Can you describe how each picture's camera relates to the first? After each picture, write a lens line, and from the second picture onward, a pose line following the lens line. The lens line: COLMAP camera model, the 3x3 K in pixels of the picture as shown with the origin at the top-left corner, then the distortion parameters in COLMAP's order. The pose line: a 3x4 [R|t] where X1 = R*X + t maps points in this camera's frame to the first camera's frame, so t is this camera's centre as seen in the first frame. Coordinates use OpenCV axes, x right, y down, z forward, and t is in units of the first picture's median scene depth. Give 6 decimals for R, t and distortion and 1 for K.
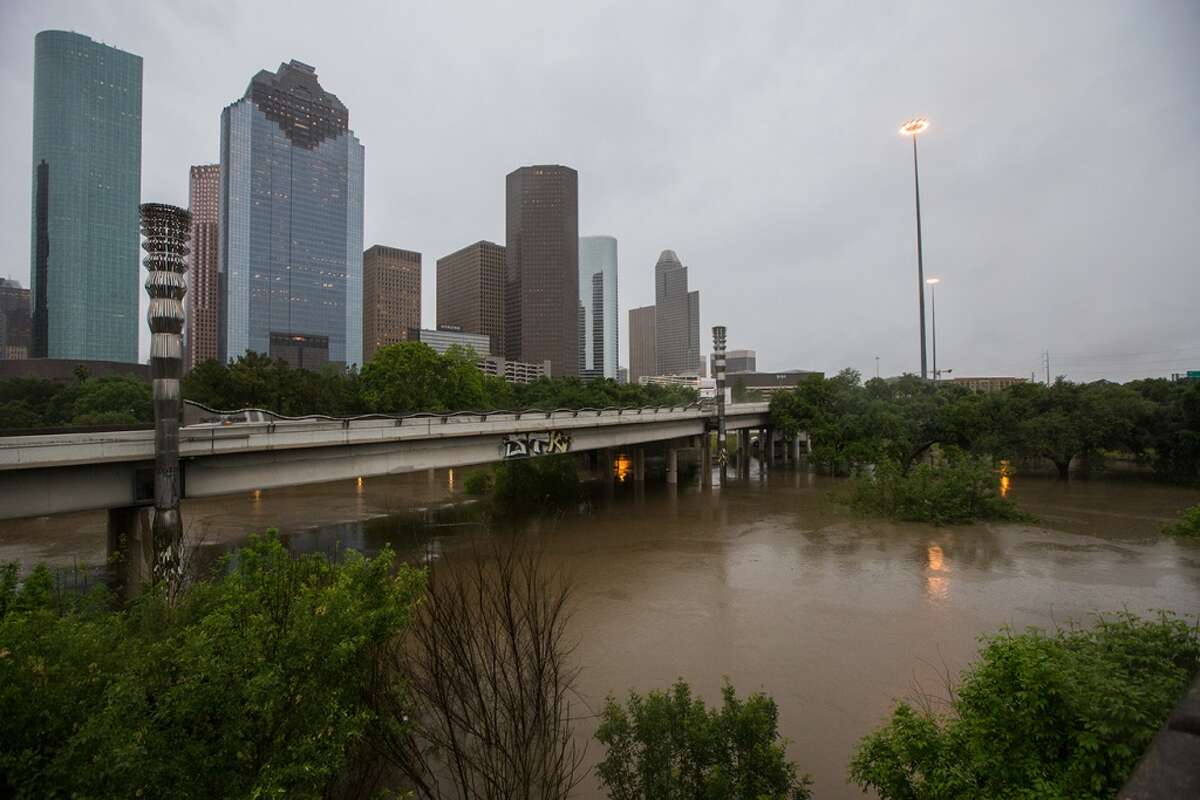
lens RADIAL K [[547.1, 0, 597.8], [0, 547.1, 400.6], [0, 0, 1]] dist [-0.051367, 0.020130]
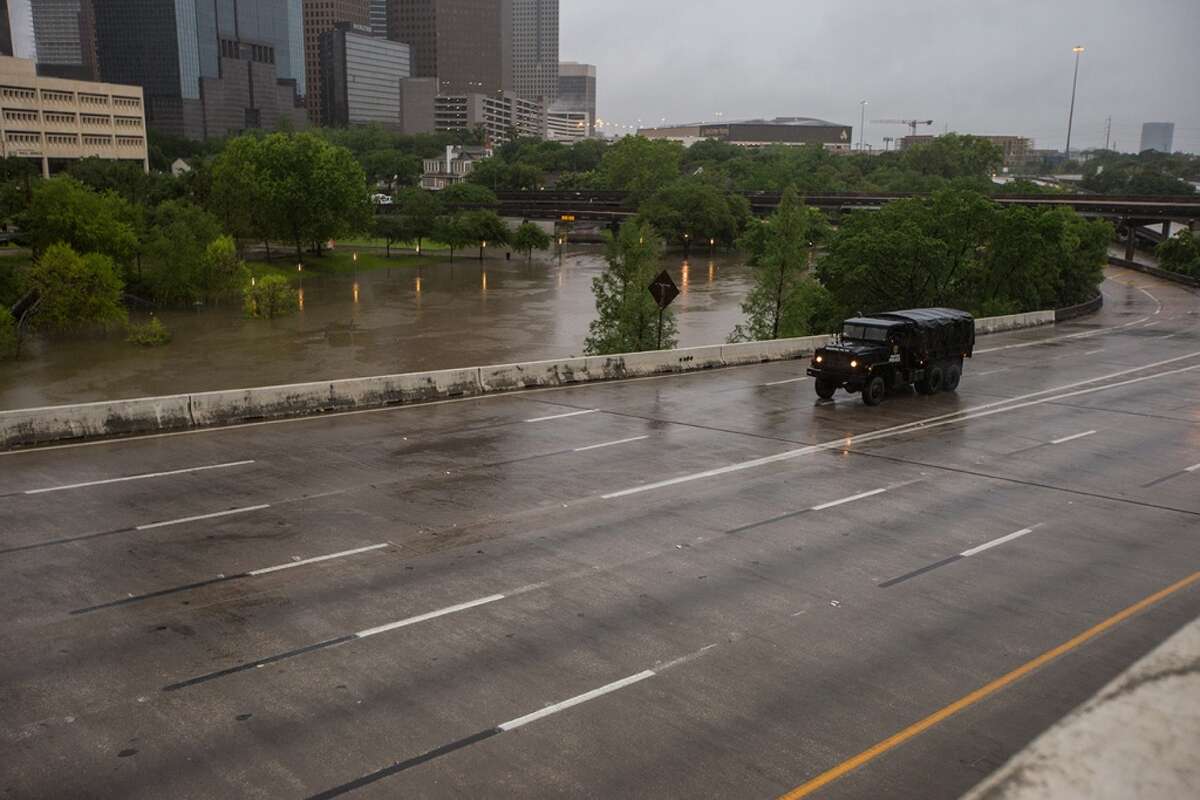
lens RADIAL K [[1130.5, 0, 600.0], [0, 1130.5, 400.0], [0, 0, 1]] dist [0.000180, 0.179998]
pose [[0.881754, -0.081290, 0.464653, -0.602115], [-0.025543, 0.975366, 0.219111, -0.011768], [-0.471018, -0.205070, 0.857956, -0.276239]]
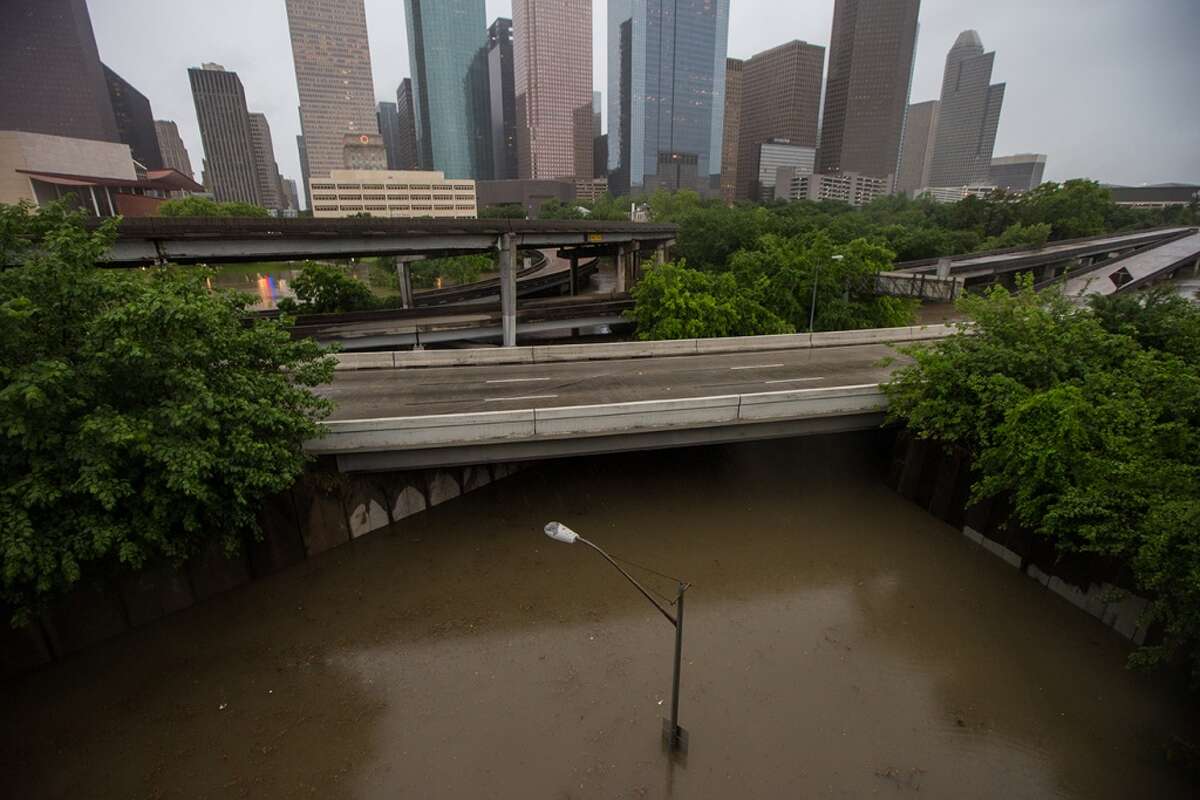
lens RADIAL K [[547.1, 0, 597.8], [0, 547.1, 400.6], [0, 0, 1]] dist [-0.051367, 0.020130]
pose [[0.959025, 0.091797, -0.268037, -0.260408], [0.002044, 0.943789, 0.330542, -0.004385], [0.283313, -0.317546, 0.904930, -0.181889]]
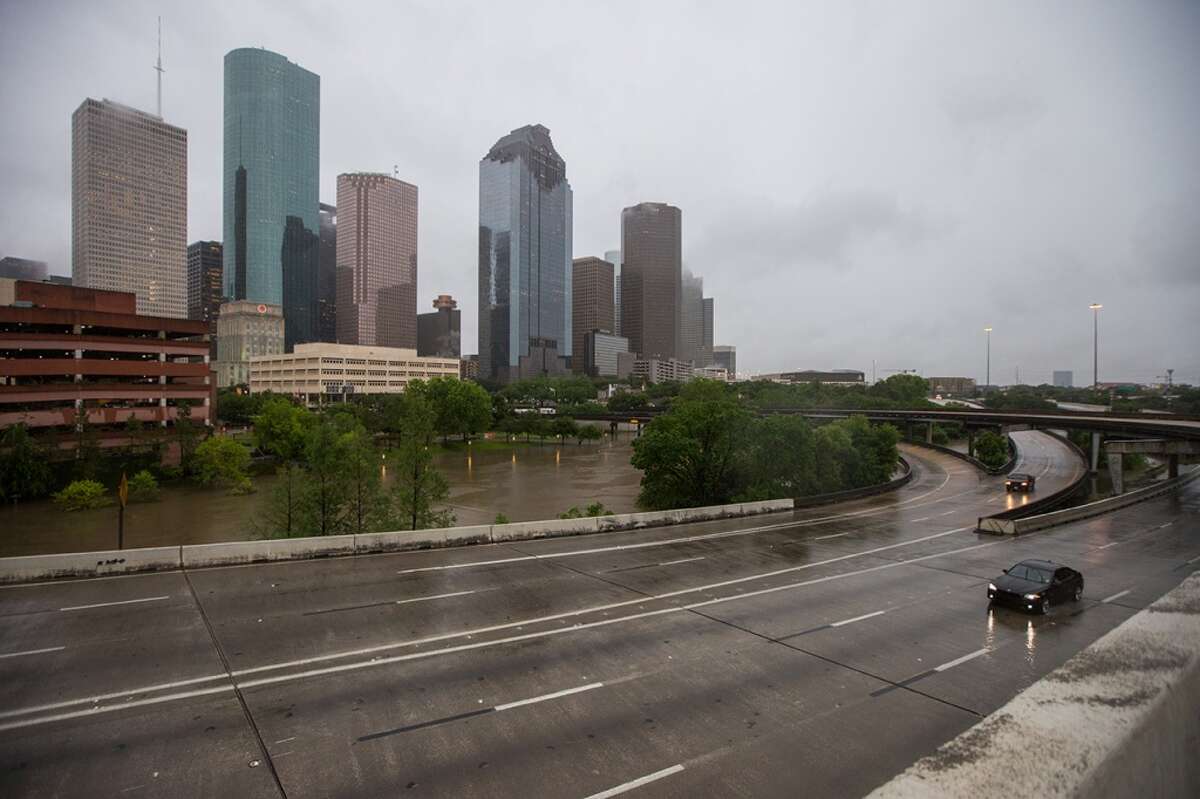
lens RADIAL K [[556.1, 0, 600.0], [0, 556.1, 399.5], [0, 0, 1]] dist [-0.064775, 0.039831]
pose [[0.975775, 0.005561, 0.218706, -0.514669], [-0.011943, 0.999540, 0.027872, -0.009559], [-0.218450, -0.029809, 0.975393, -0.247521]]
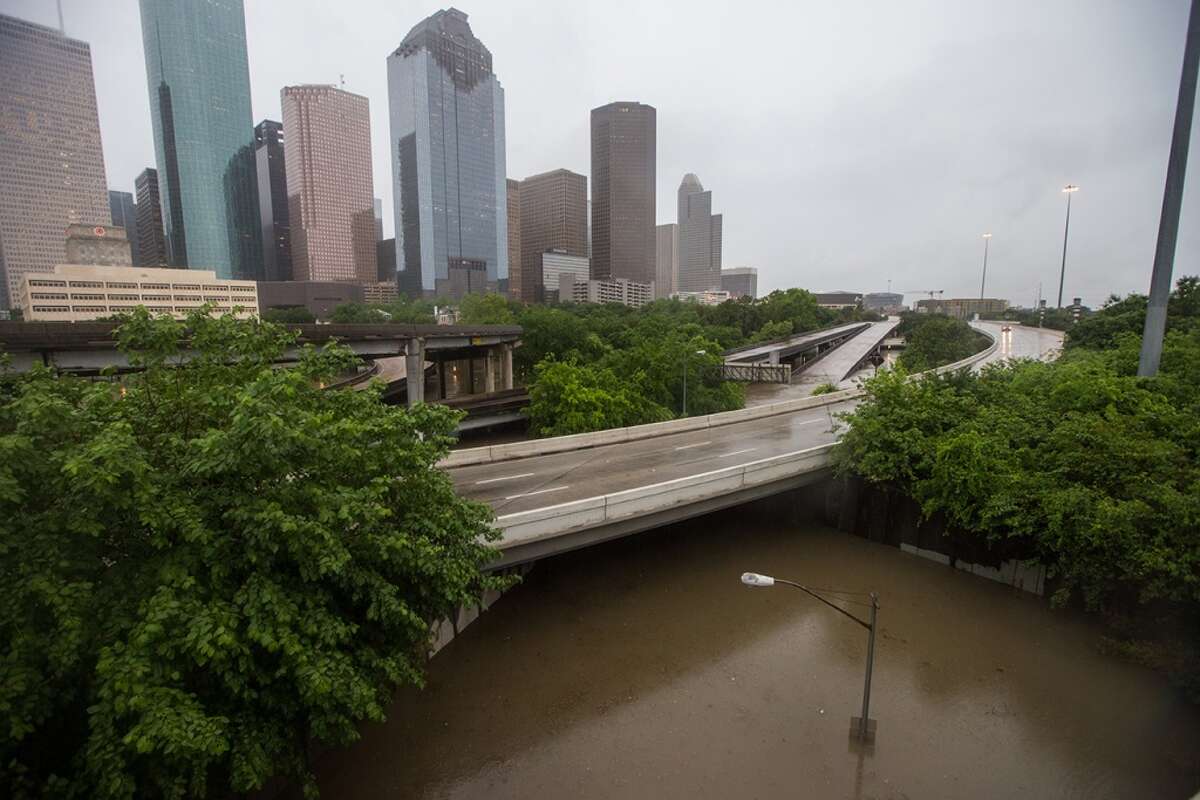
lens RADIAL K [[547.1, 0, 597.8], [0, 547.1, 400.6], [0, 0, 1]] dist [-0.051367, 0.020130]
pose [[0.995115, -0.014062, 0.097717, -0.279991], [-0.001858, 0.986962, 0.160945, -0.005192], [-0.098706, -0.160340, 0.982114, -0.189037]]
